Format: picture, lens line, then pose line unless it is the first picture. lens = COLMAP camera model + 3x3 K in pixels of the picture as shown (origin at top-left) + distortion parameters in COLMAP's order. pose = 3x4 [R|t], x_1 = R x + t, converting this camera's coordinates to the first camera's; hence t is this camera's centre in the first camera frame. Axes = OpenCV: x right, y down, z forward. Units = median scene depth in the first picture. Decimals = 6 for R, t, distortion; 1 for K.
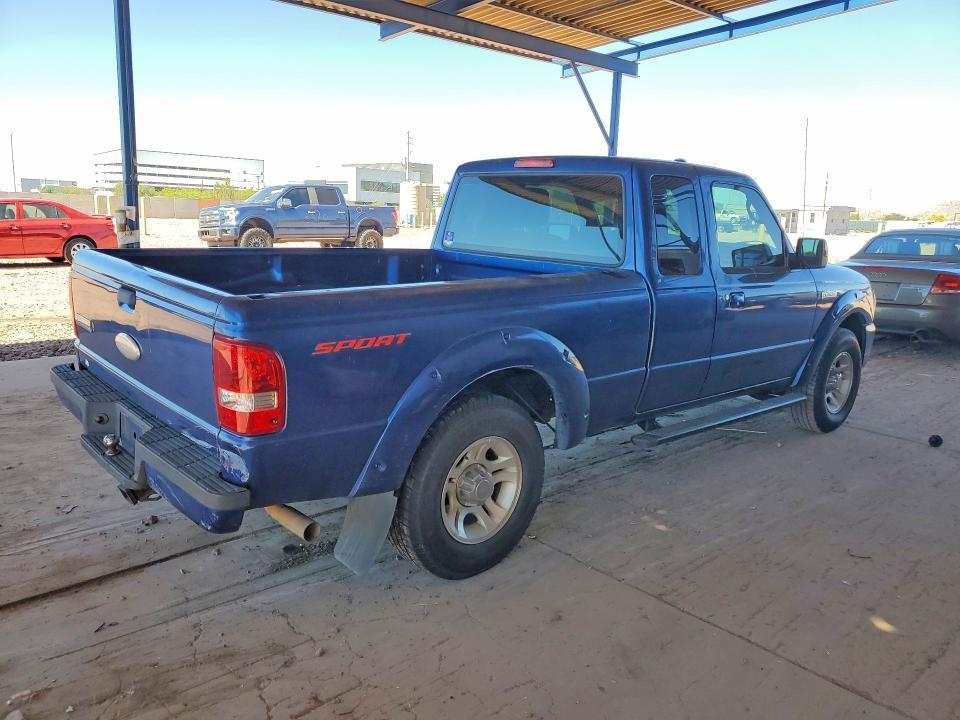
lens RADIAL K [[760.1, 0, 480.0], [0, 760.1, 360.0], [0, 0, 1]] dist [0.014069, 0.003790]
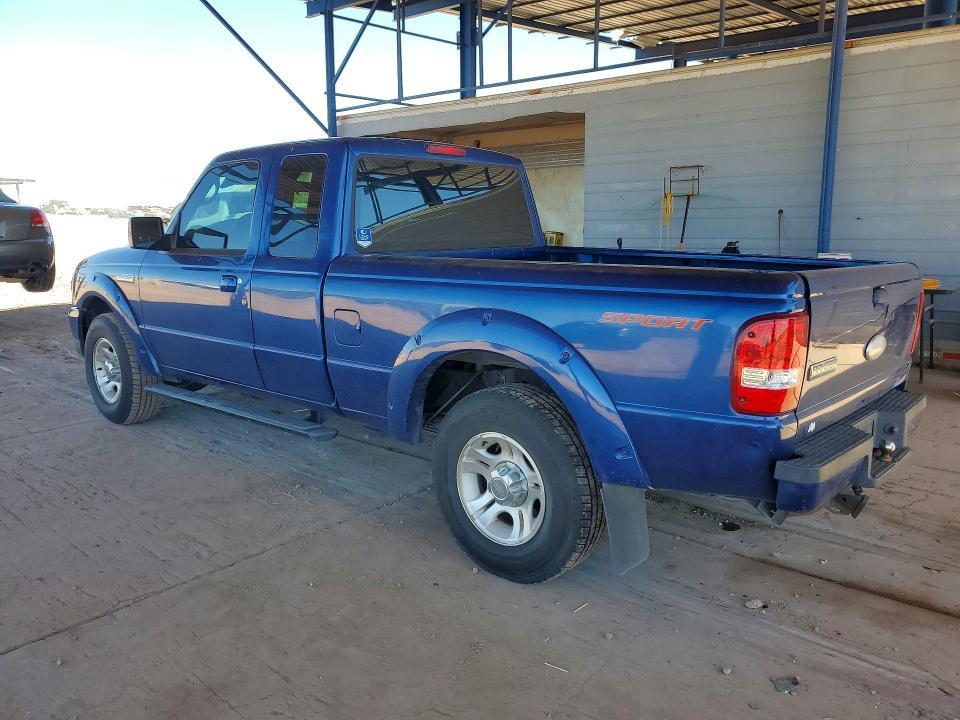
lens RADIAL K [[760.1, 0, 480.0], [0, 760.1, 360.0], [0, 0, 1]] dist [0.014069, 0.003790]
pose [[-0.129165, -0.214440, 0.968159, -1.198612], [0.186597, 0.953640, 0.236119, -0.295567], [-0.973909, 0.211154, -0.083163, 1.396385]]
